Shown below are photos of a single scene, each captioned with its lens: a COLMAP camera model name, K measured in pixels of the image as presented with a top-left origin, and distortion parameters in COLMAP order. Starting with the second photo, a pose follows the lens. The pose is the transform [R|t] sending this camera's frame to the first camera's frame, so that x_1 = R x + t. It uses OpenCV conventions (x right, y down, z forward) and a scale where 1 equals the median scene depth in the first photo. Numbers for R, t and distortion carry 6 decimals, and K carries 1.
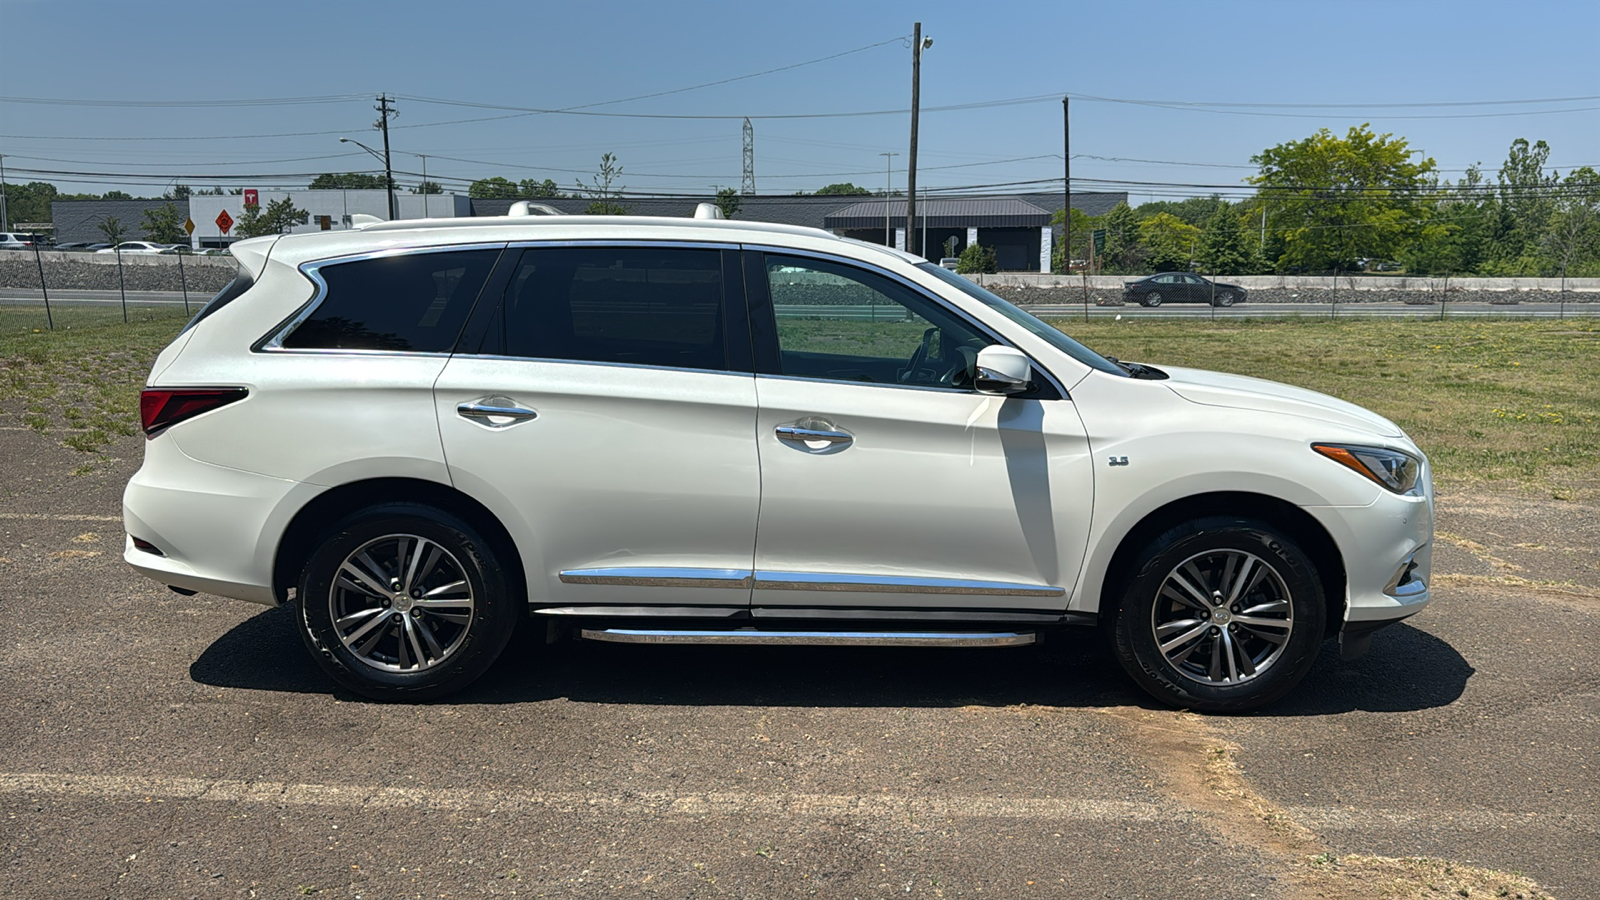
lens RADIAL K [[1354.9, 0, 798.6], [0, 1354.9, 460.3], [0, 0, 1]] dist [0.167018, -0.325035]
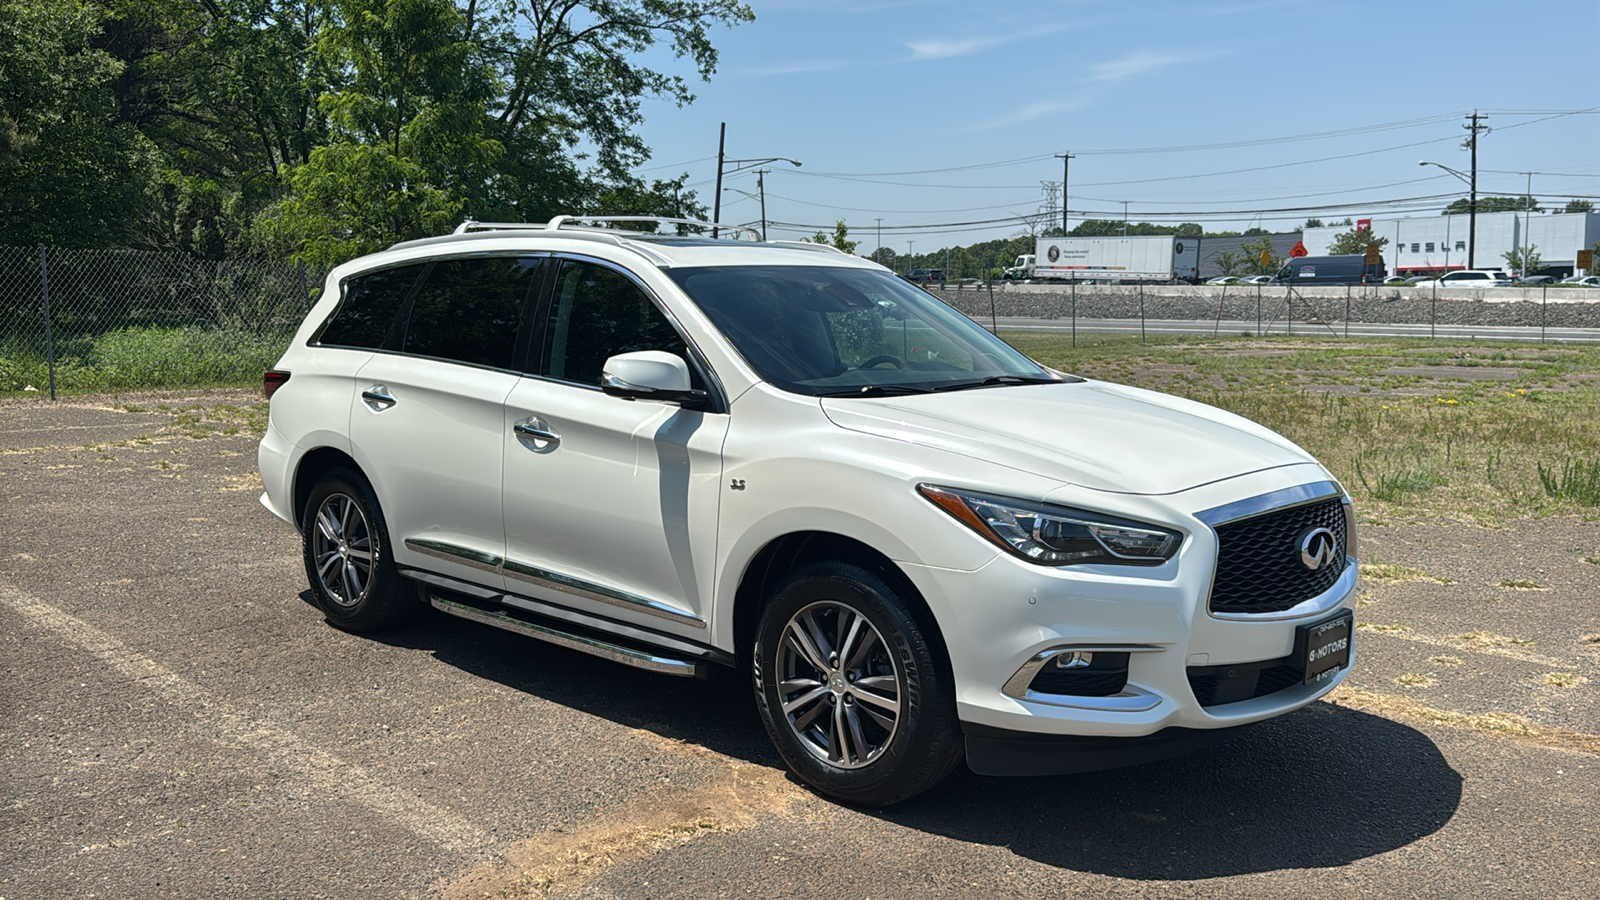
lens RADIAL K [[1354.9, 0, 798.6], [0, 1354.9, 460.3], [0, 0, 1]] dist [0.167018, -0.325035]
pose [[0.717110, 0.075737, -0.692832, 0.854752], [-0.090745, 0.995762, 0.014927, -0.031303], [0.691027, 0.052167, 0.720944, 0.381074]]
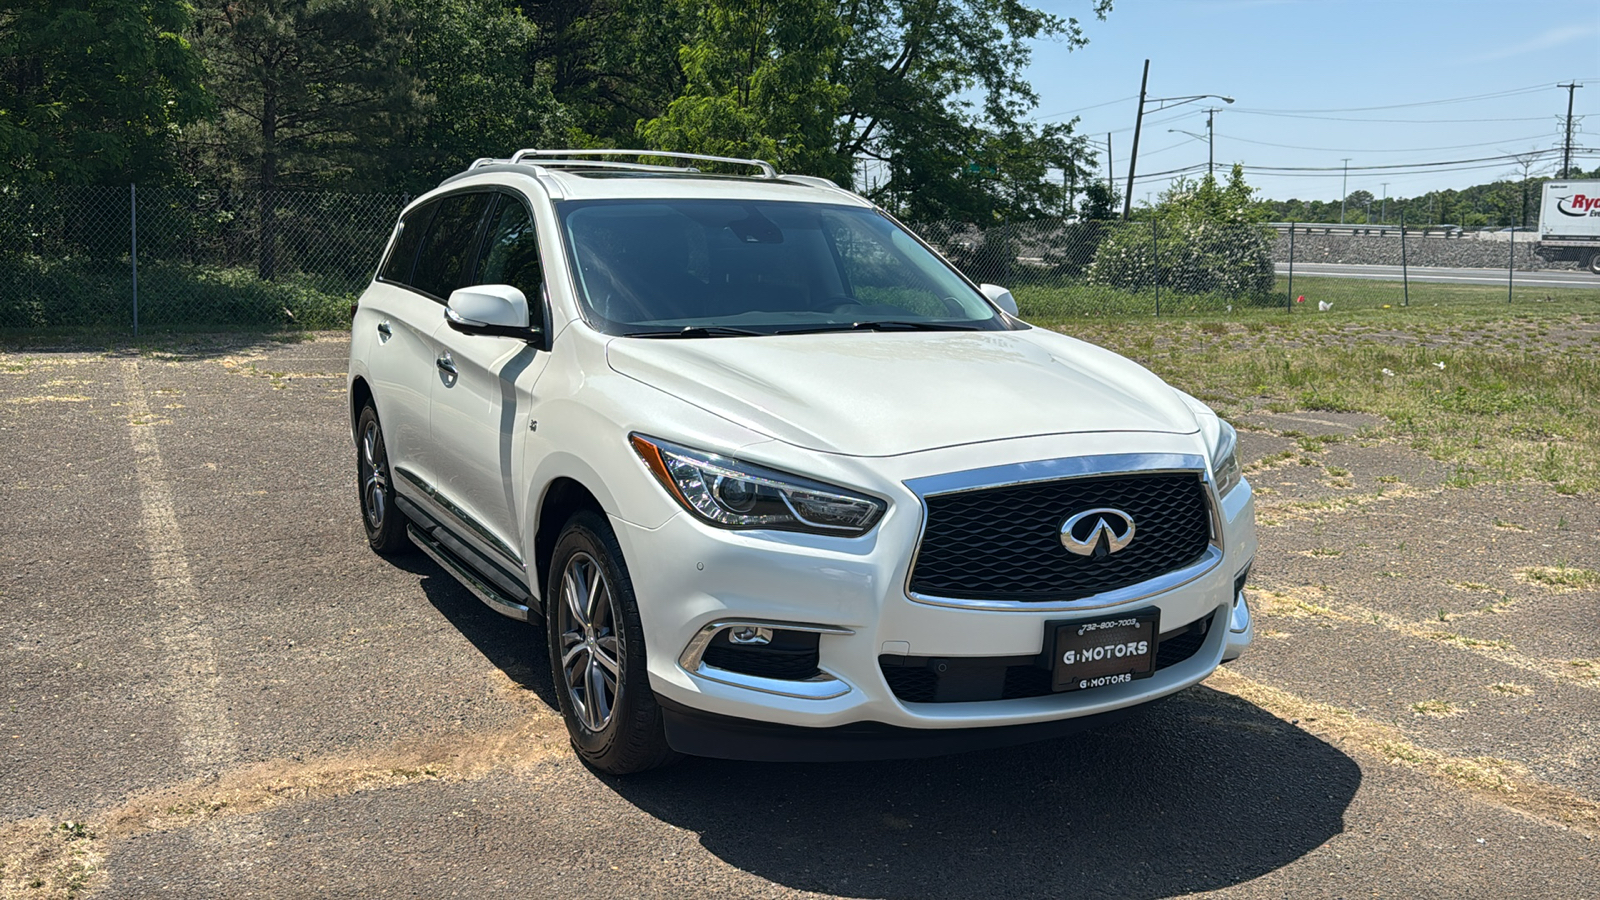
lens RADIAL K [[1355.5, 0, 800.0], [0, 1355.5, 450.0], [0, 0, 1]] dist [0.110152, -0.147796]
pose [[0.463114, 0.126810, -0.877180, 1.034368], [-0.123944, 0.989252, 0.077575, -0.069270], [0.877589, 0.072795, 0.473854, 0.728881]]
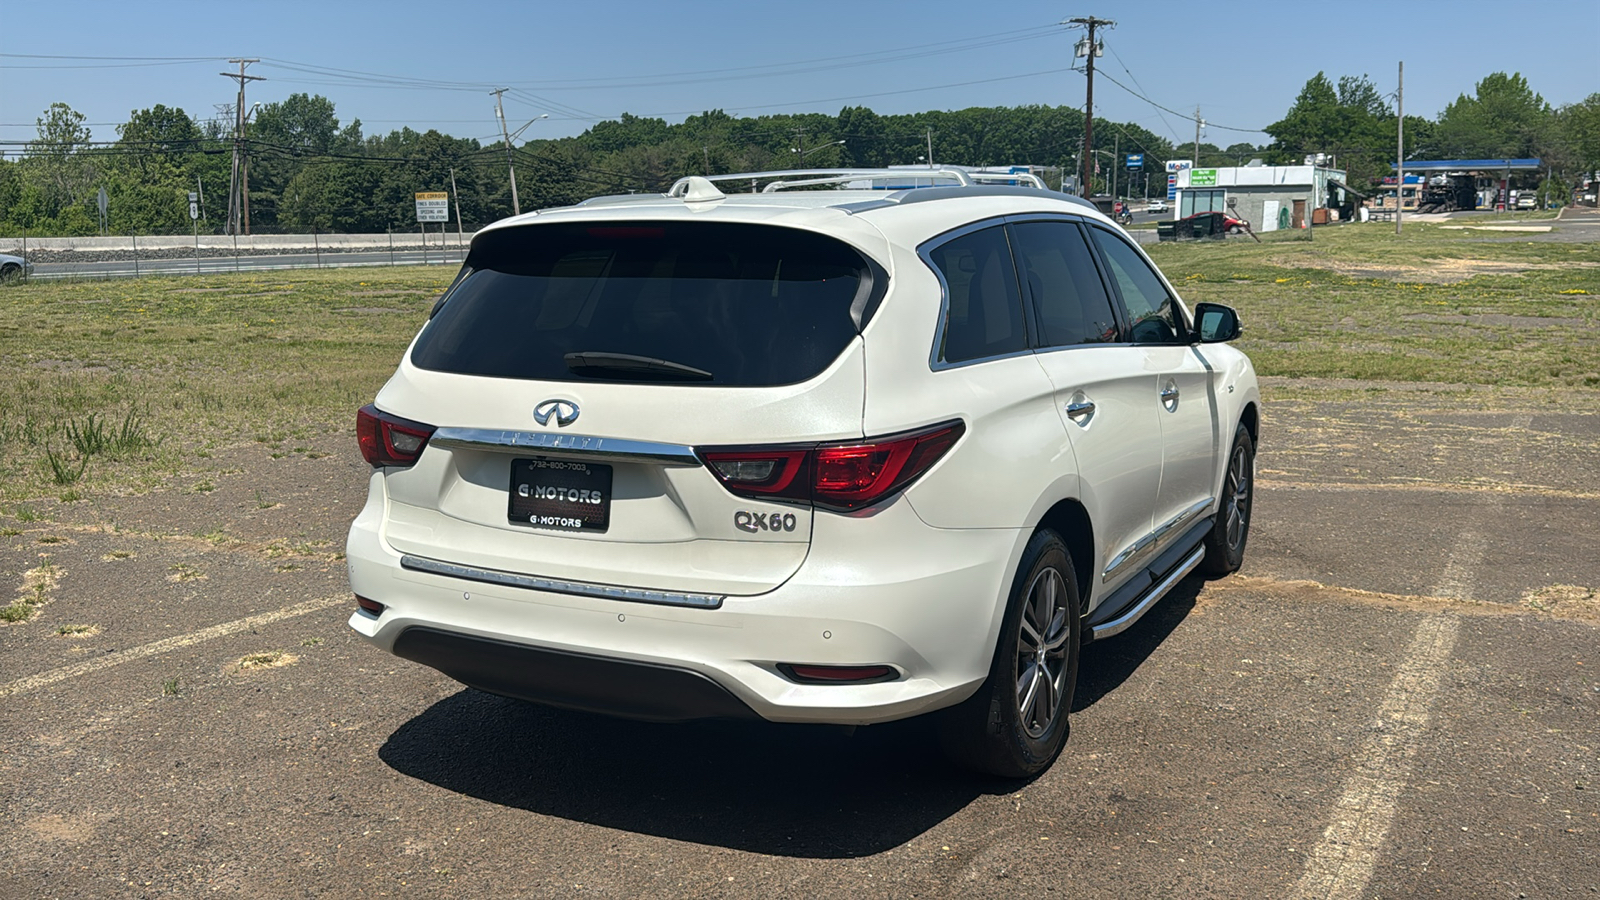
lens RADIAL K [[1354.9, 0, 798.6], [0, 1354.9, 460.3], [0, 0, 1]] dist [0.167018, -0.325035]
pose [[0.488292, -0.152294, 0.859289, -1.045165], [0.127128, 0.986564, 0.102611, -0.113553], [-0.863371, 0.059135, 0.501093, 0.697195]]
